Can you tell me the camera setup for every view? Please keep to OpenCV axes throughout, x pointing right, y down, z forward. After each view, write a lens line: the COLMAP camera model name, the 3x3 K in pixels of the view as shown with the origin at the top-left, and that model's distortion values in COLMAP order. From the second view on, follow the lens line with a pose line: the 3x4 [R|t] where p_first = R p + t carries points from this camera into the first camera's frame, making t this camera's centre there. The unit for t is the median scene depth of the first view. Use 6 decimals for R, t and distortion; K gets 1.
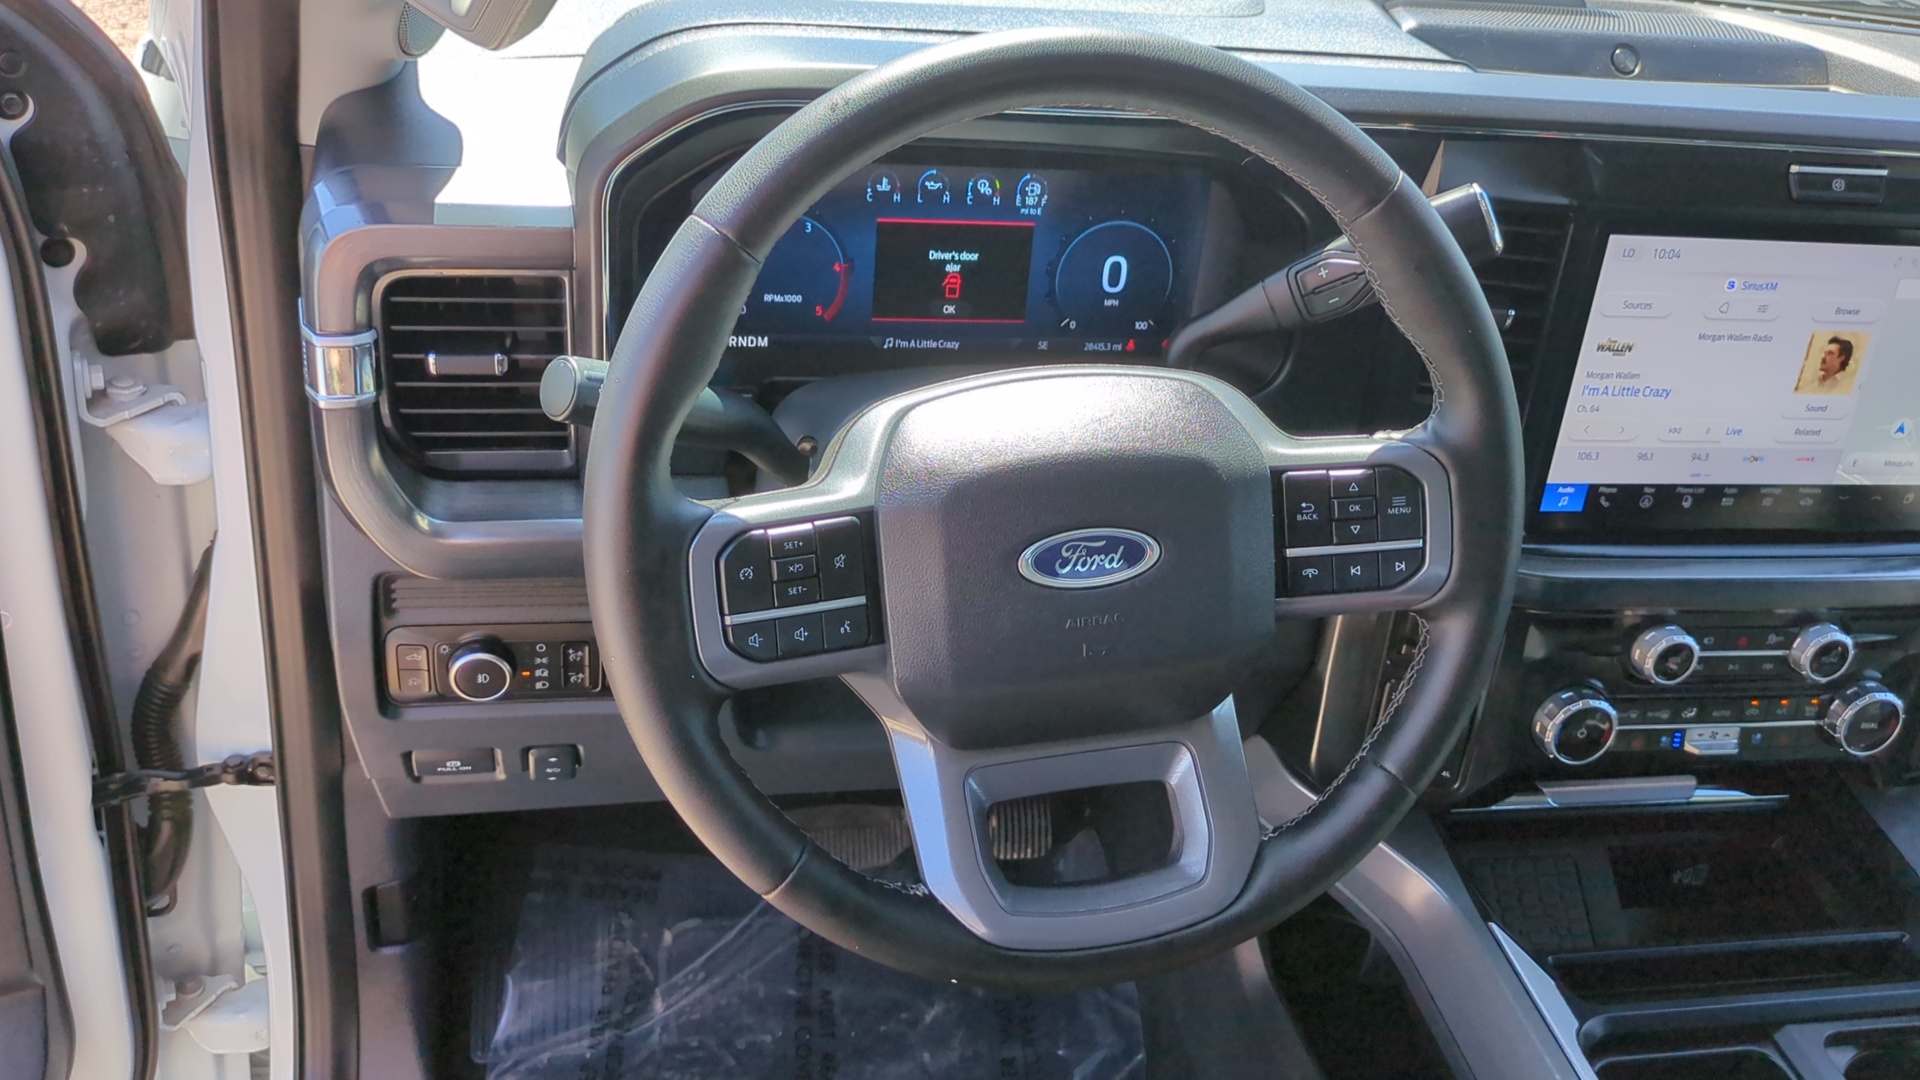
lens RADIAL K [[1652.9, 0, 960.0], [0, 1652.9, 540.0], [0, 0, 1]] dist [0.081255, -0.147301]
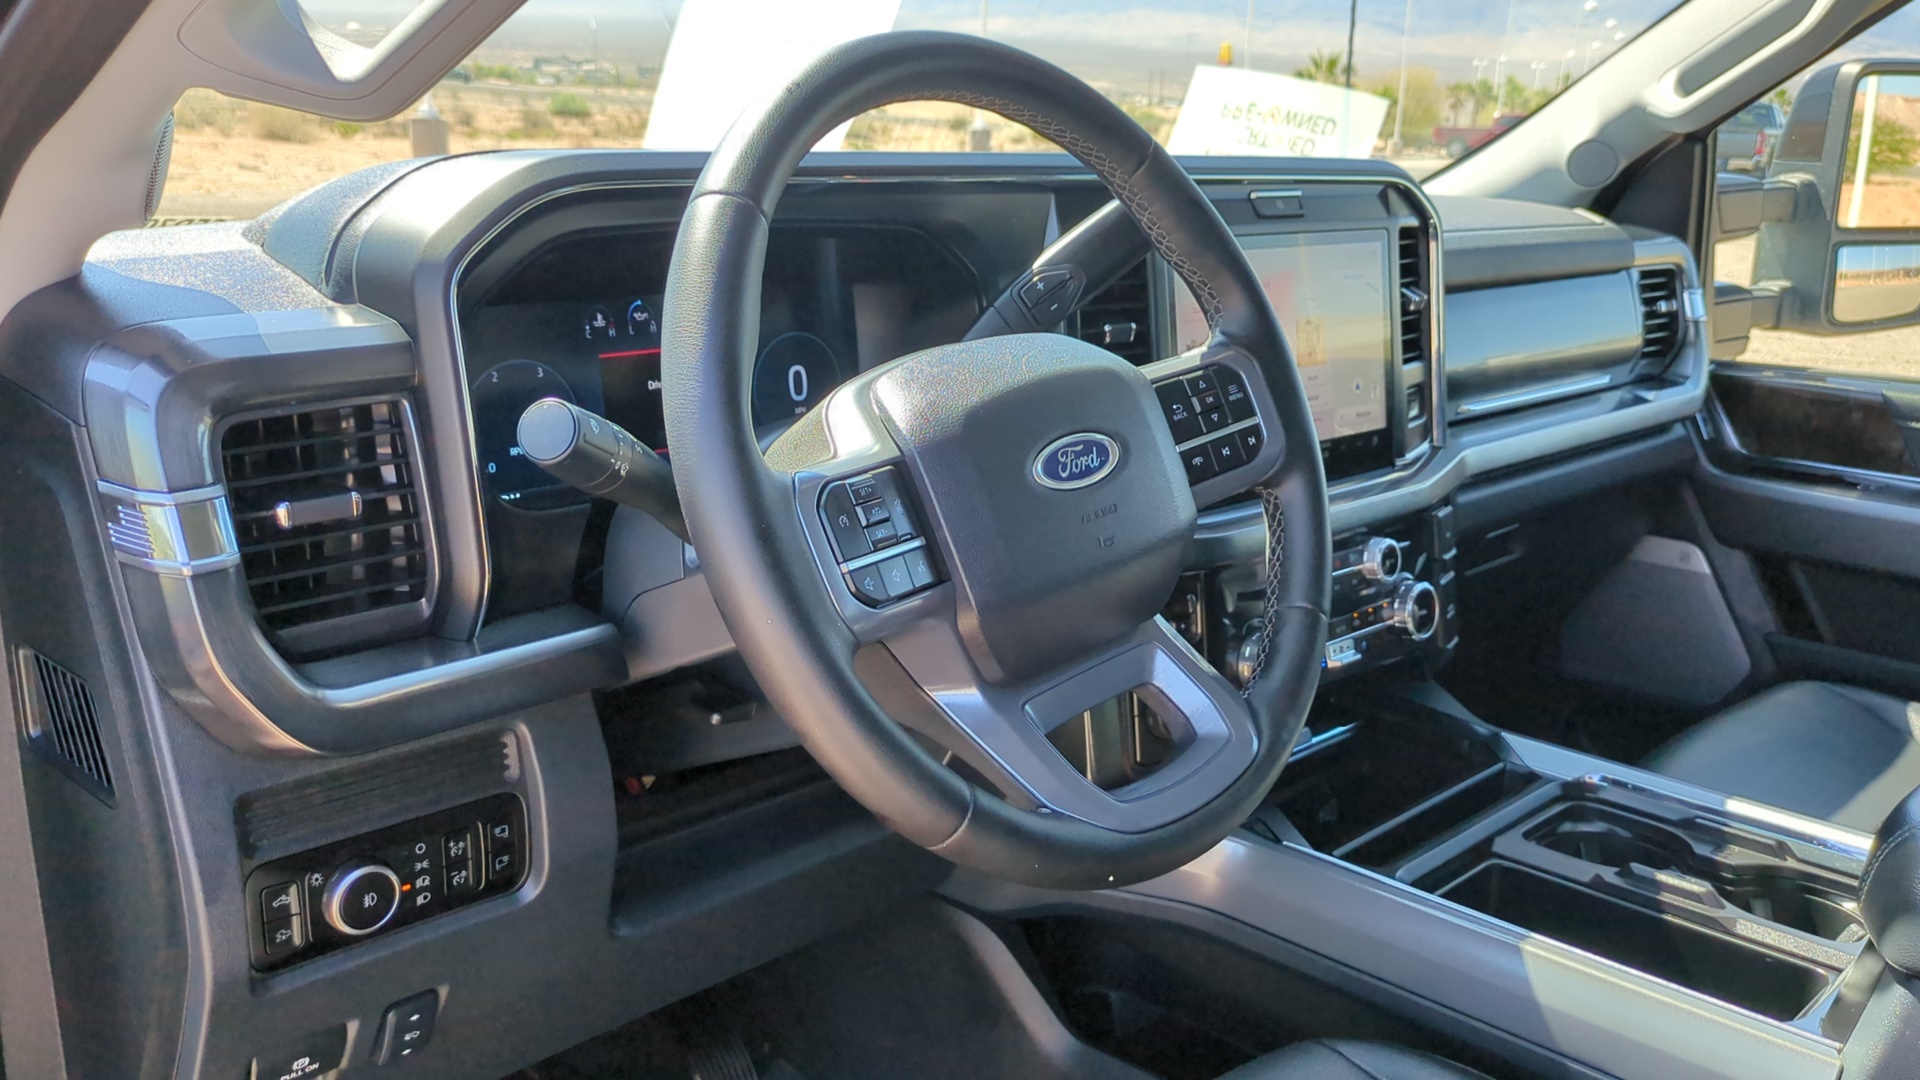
lens RADIAL K [[1652.9, 0, 960.0], [0, 1652.9, 540.0], [0, 0, 1]] dist [0.081255, -0.147301]
pose [[0.819622, -0.225953, 0.526465, -0.439491], [0.362330, 0.916258, -0.170842, 0.166551], [-0.443776, 0.330781, 0.832855, 0.099221]]
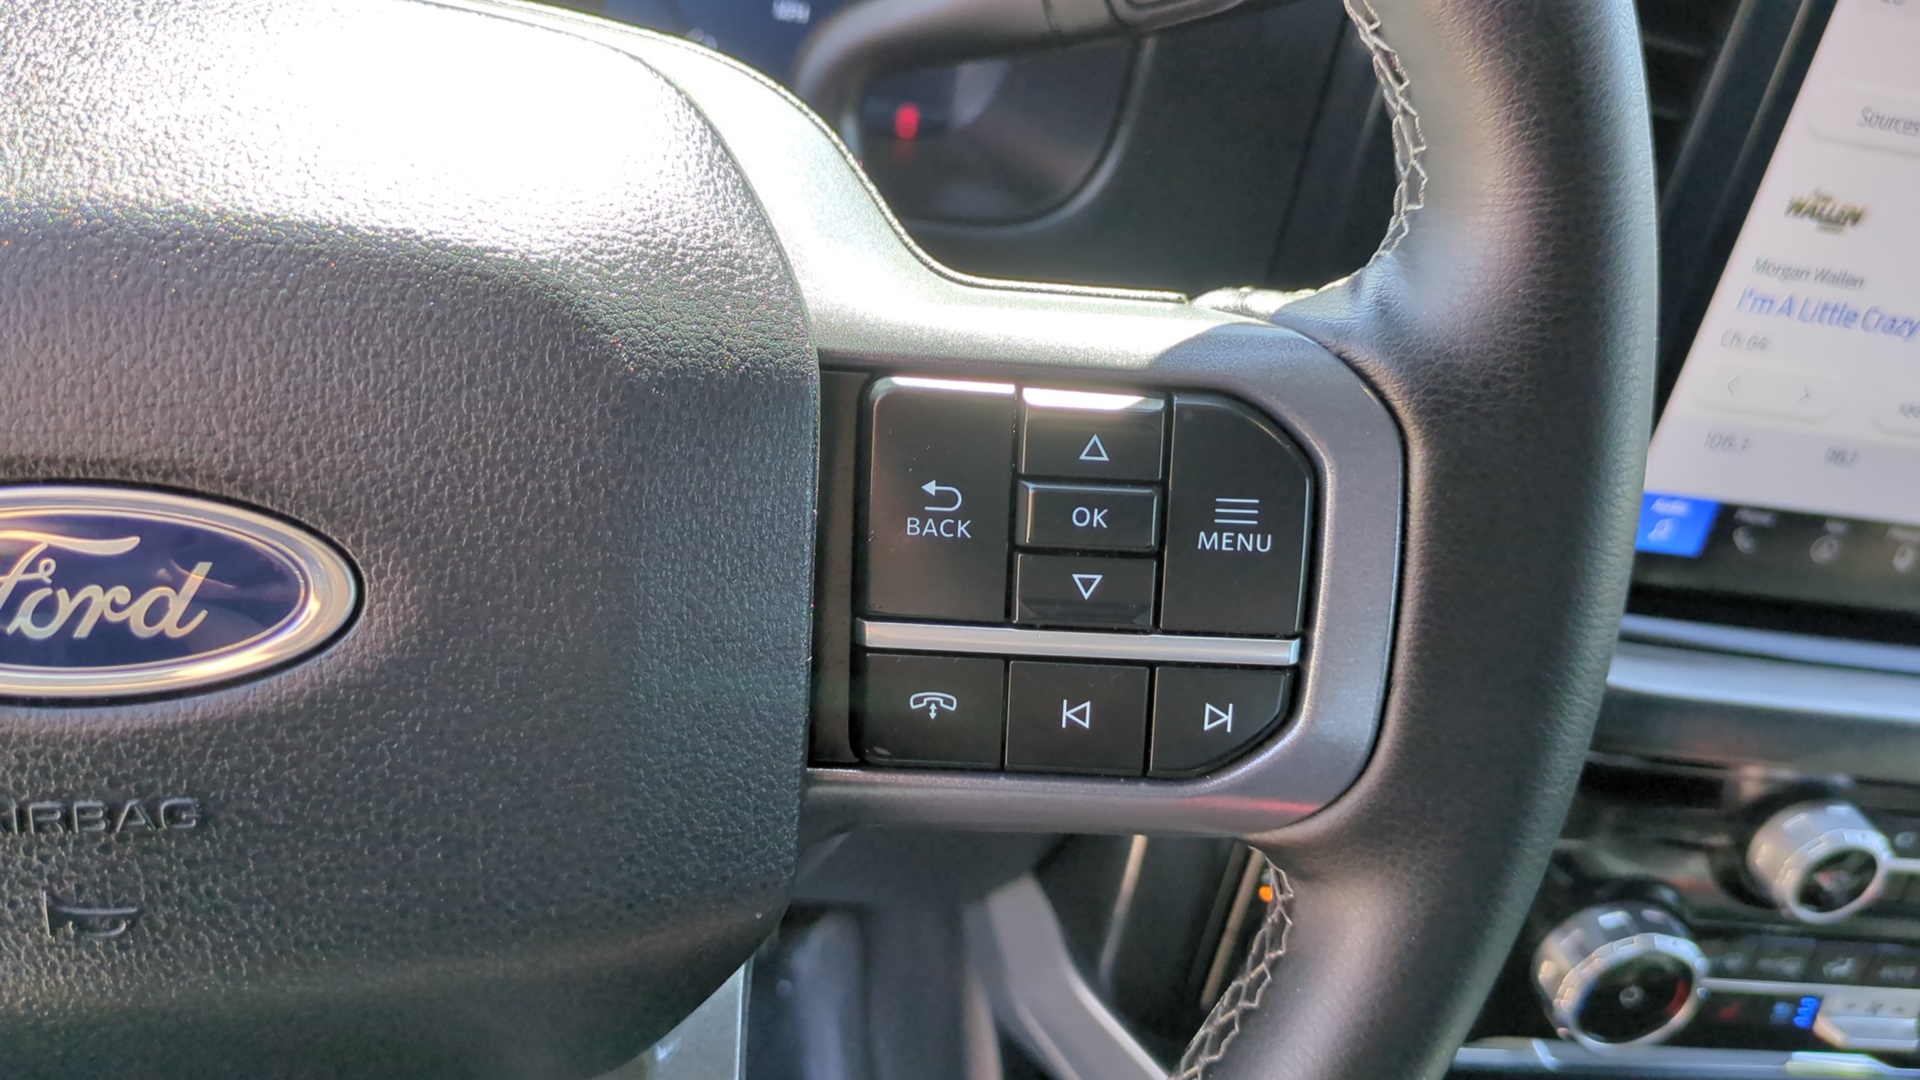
lens RADIAL K [[1652.9, 0, 960.0], [0, 1652.9, 540.0], [0, 0, 1]] dist [0.081255, -0.147301]
pose [[0.993143, 0.116787, 0.005301, 0.168221], [-0.116905, 0.991876, 0.050160, -0.021909], [0.000600, -0.050436, 0.998727, 0.548516]]
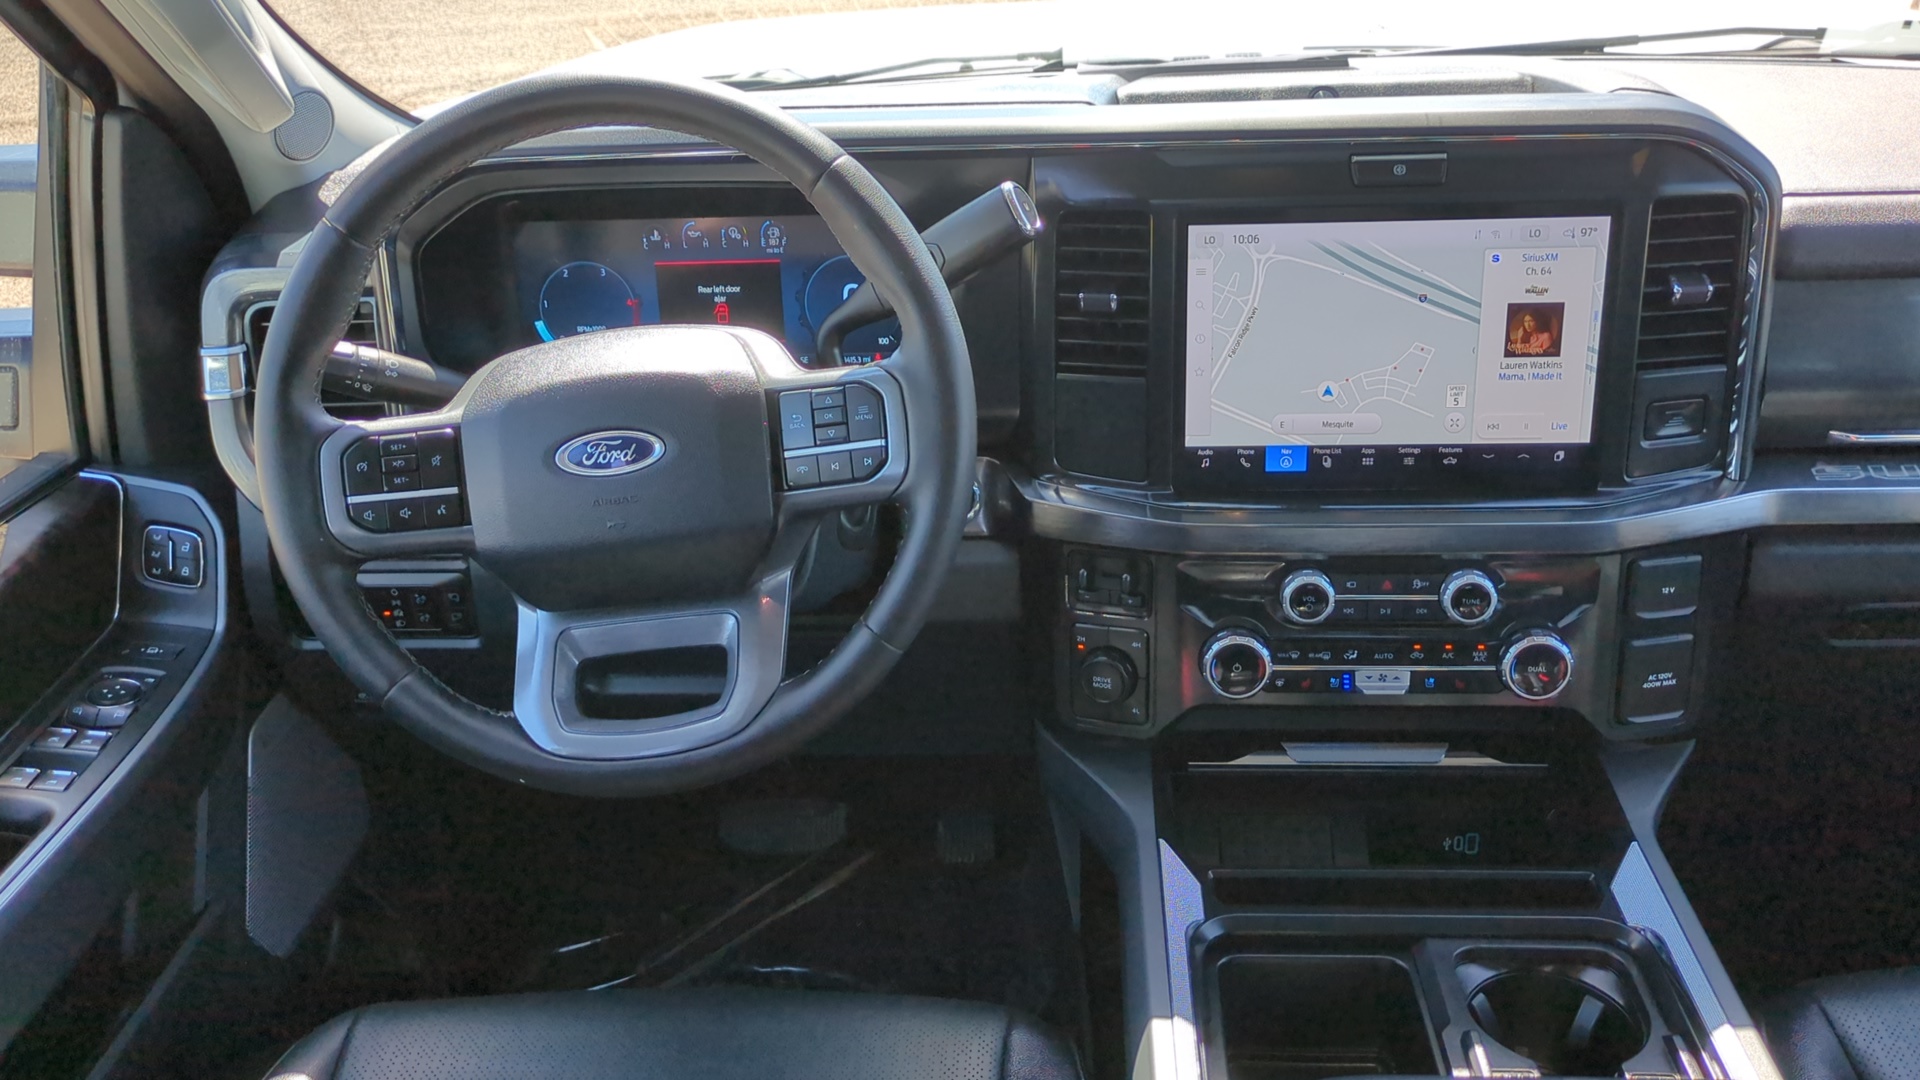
lens RADIAL K [[1652.9, 0, 960.0], [0, 1652.9, 540.0], [0, 0, 1]] dist [0.081255, -0.147301]
pose [[0.960710, -0.027172, -0.276222, 0.542863], [-0.008901, 0.991668, -0.128509, 0.188728], [0.277412, 0.125919, 0.952464, -0.140068]]
